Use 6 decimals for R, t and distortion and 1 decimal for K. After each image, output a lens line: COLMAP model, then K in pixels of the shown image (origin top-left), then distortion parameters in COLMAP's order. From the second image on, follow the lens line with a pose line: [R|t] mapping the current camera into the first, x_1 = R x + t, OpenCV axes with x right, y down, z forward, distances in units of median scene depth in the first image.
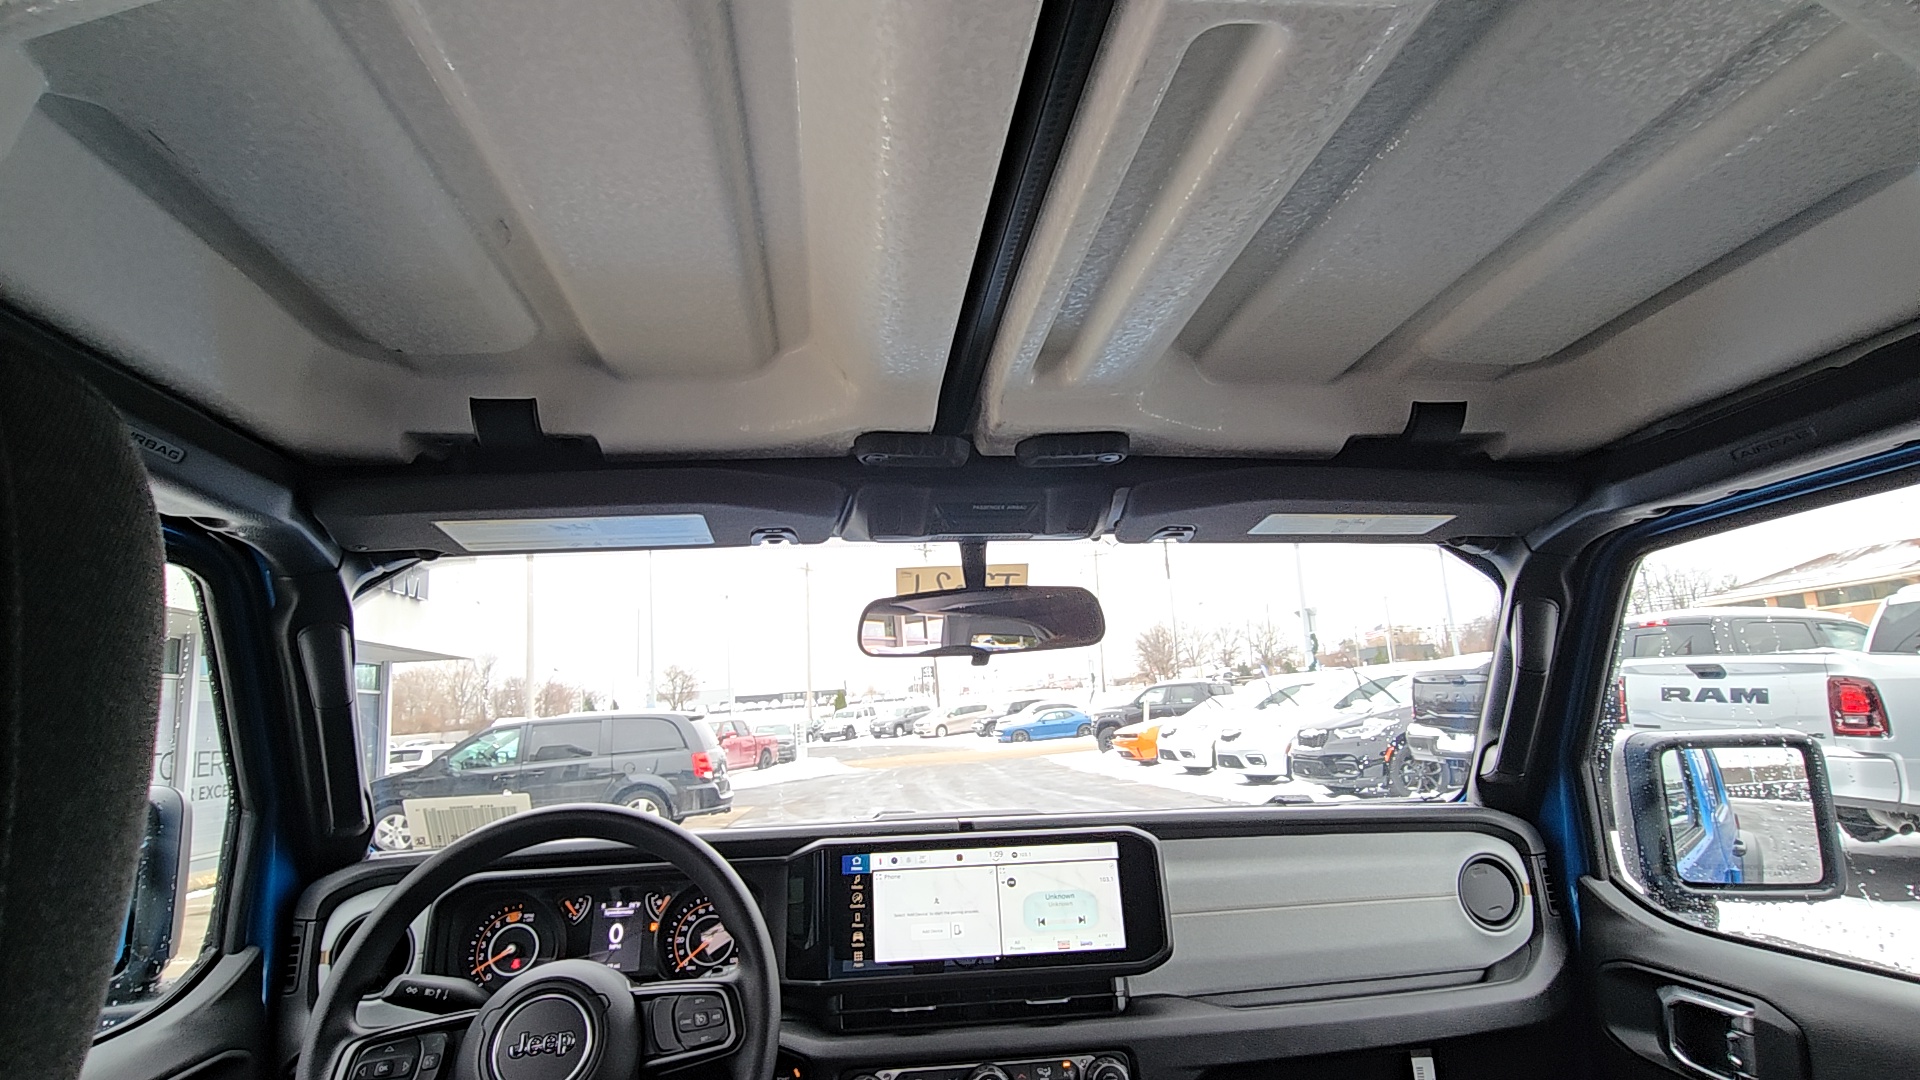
lens RADIAL K [[964.7, 0, 952.6], [0, 964.7, 552.9], [0, 0, 1]] dist [-0.000255, -0.000405]
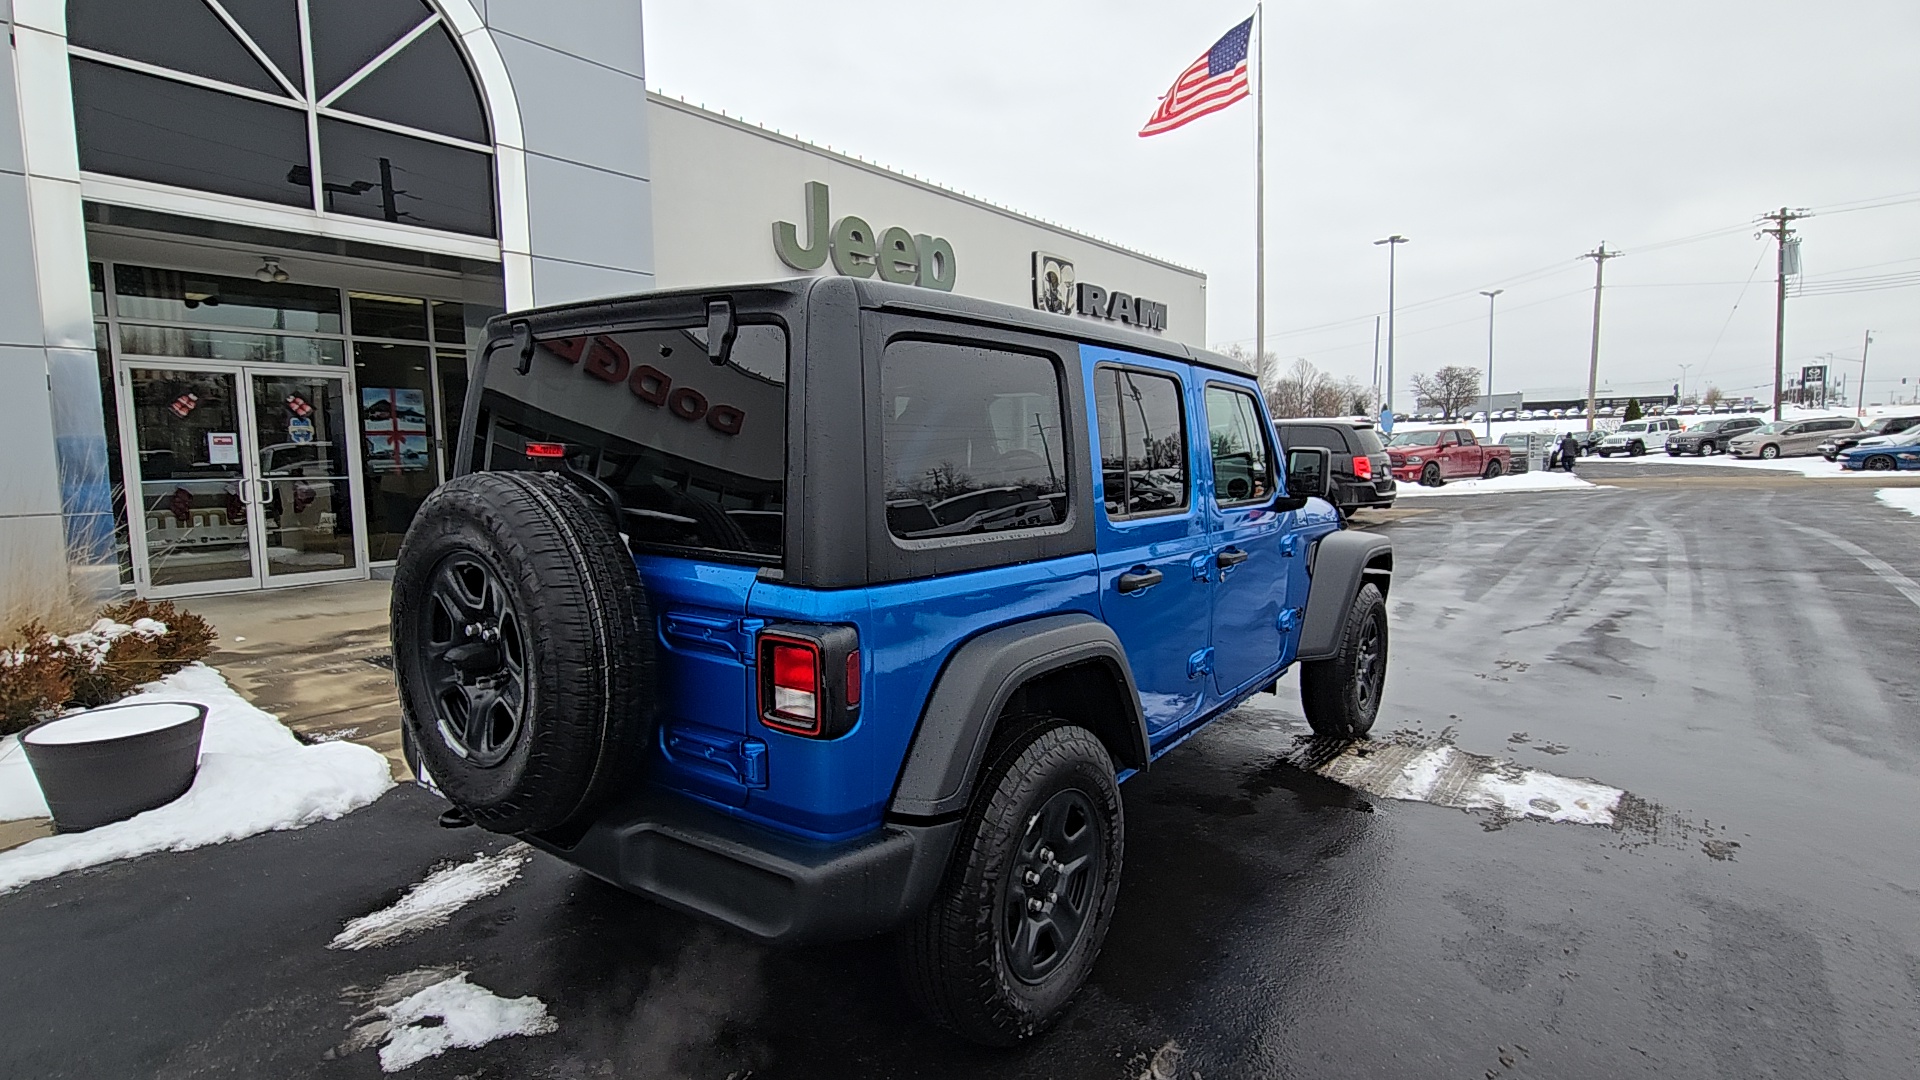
lens RADIAL K [[964.7, 0, 950.6], [0, 964.7, 547.8], [0, 0, 1]] dist [-0.000255, -0.000405]
pose [[0.726331, 0.116769, -0.677354, 0.364609], [0.088644, 0.961321, 0.260776, -0.076189], [0.681605, -0.249453, 0.687886, -0.366606]]
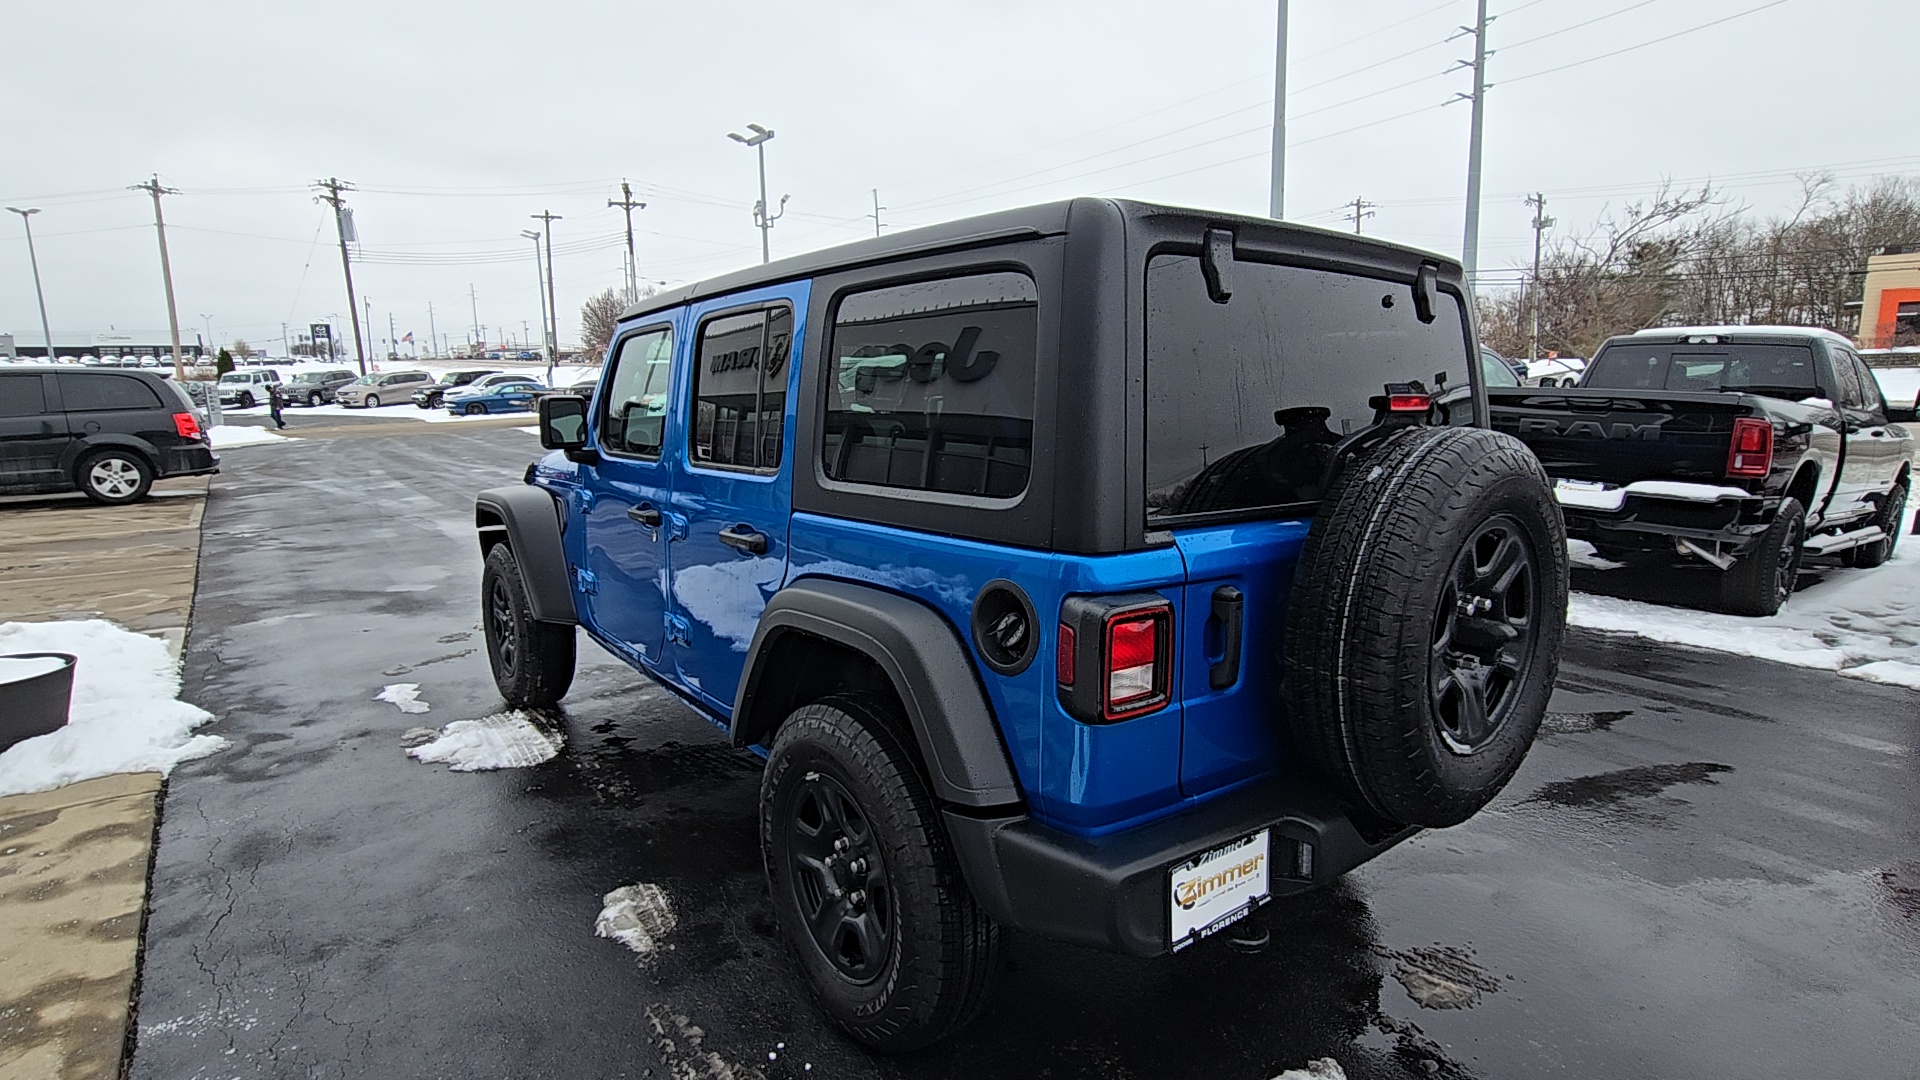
lens RADIAL K [[964.7, 0, 951.2], [0, 964.7, 545.6], [0, 0, 1]] dist [-0.000255, -0.000405]
pose [[0.851264, -0.047556, 0.522579, -0.223848], [-0.120101, 0.951792, 0.282256, -0.060197], [-0.510809, -0.303037, 0.804514, -0.405058]]
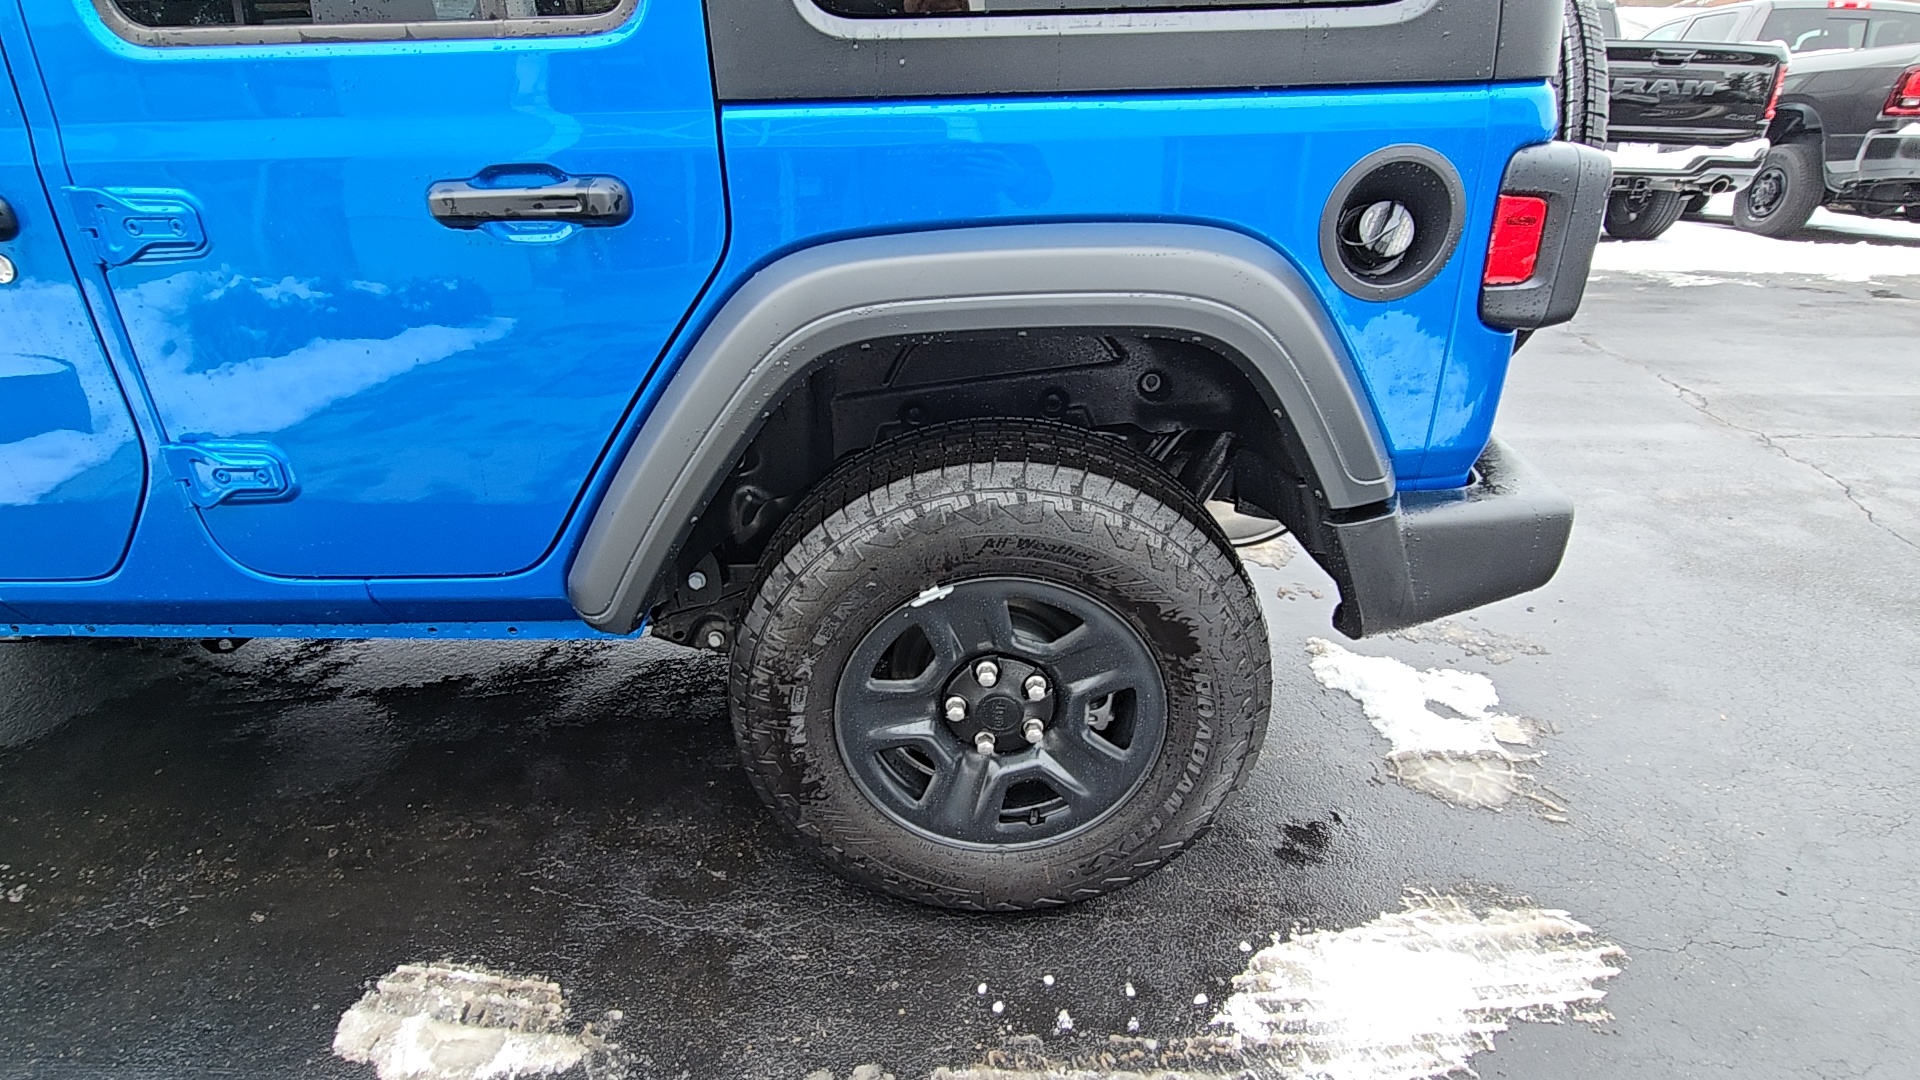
lens RADIAL K [[964.7, 0, 948.3], [0, 964.7, 545.9], [0, 0, 1]] dist [-0.000255, -0.000405]
pose [[0.114805, -0.416906, 0.901670, -0.262564], [-0.161463, 0.887771, 0.431037, 0.022206], [-0.980178, -0.195072, 0.034606, -0.148794]]
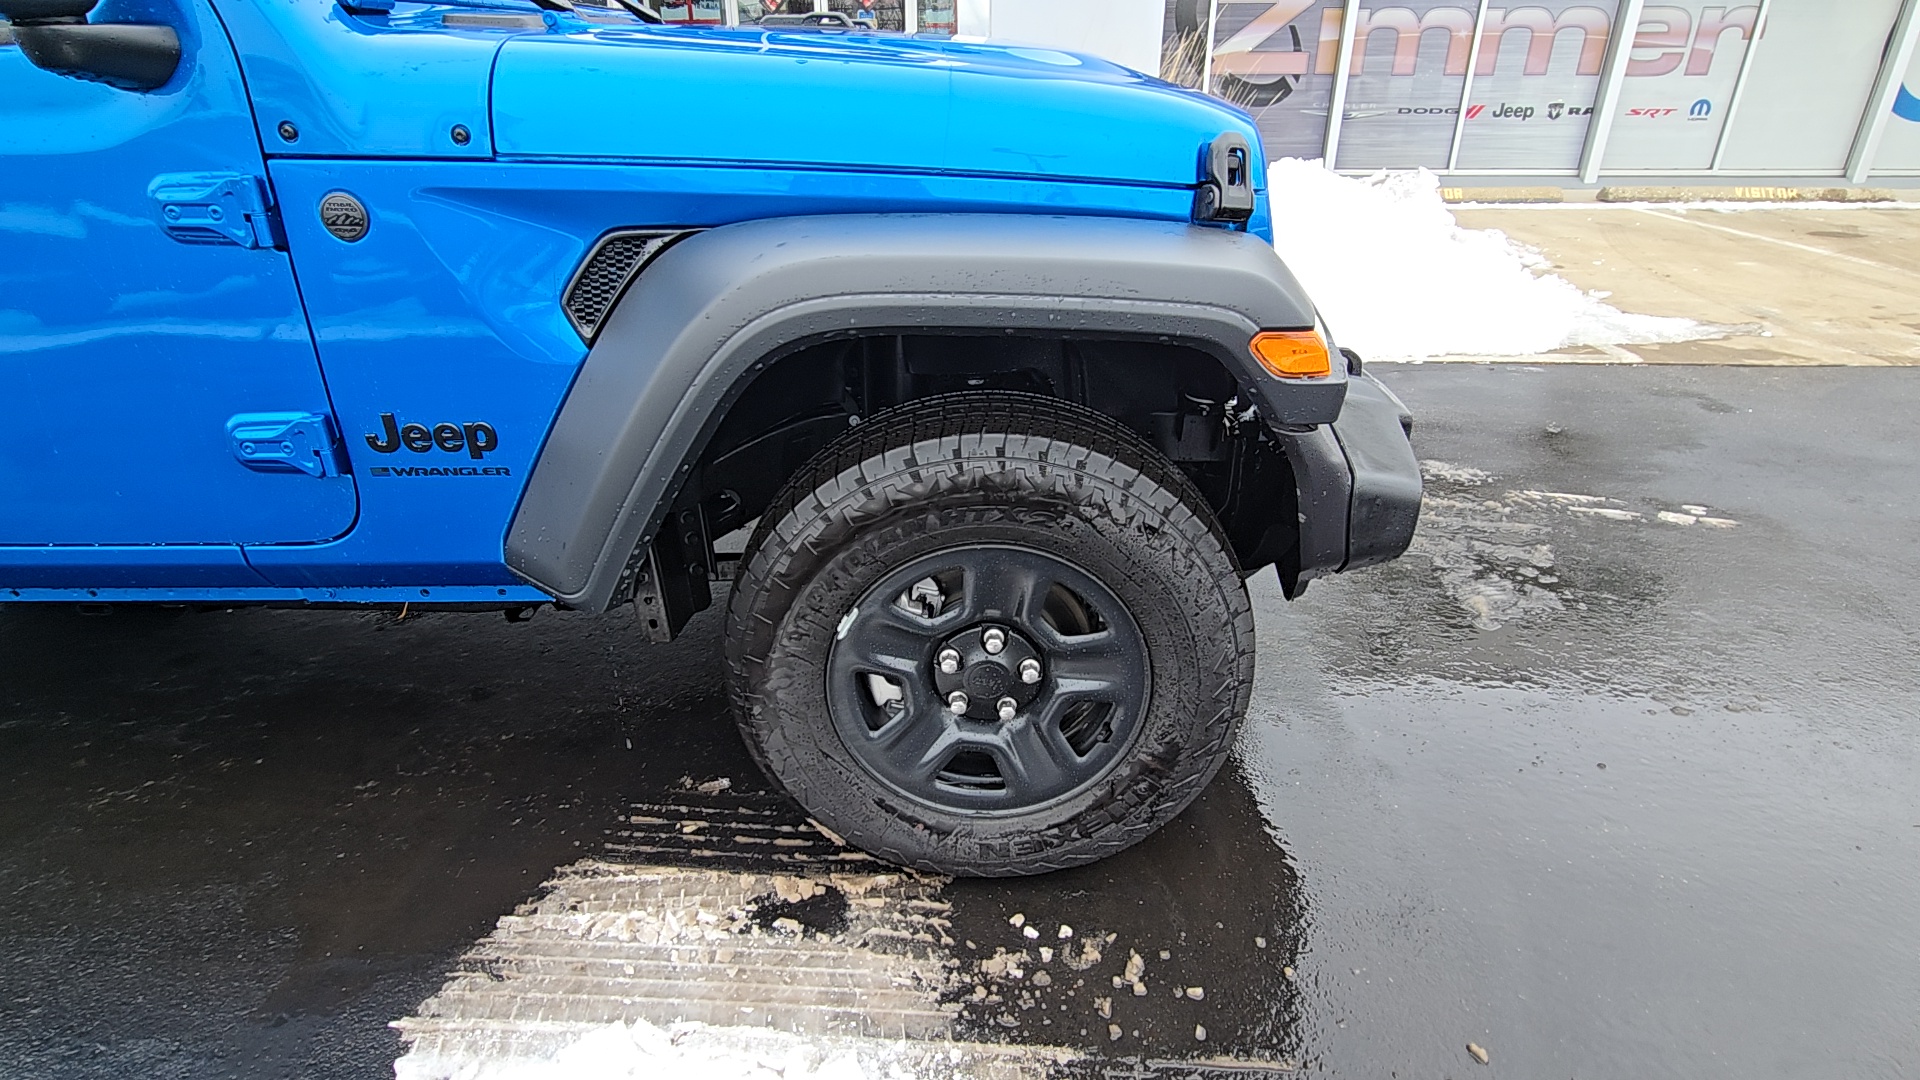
lens RADIAL K [[964.7, 0, 952.2], [0, 964.7, 543.9], [0, 0, 1]] dist [-0.000255, -0.000405]
pose [[-0.136889, 0.478601, -0.867296, 0.284576], [0.182745, 0.872711, 0.452746, 0.090667], [0.973584, -0.096518, -0.206927, 0.337325]]
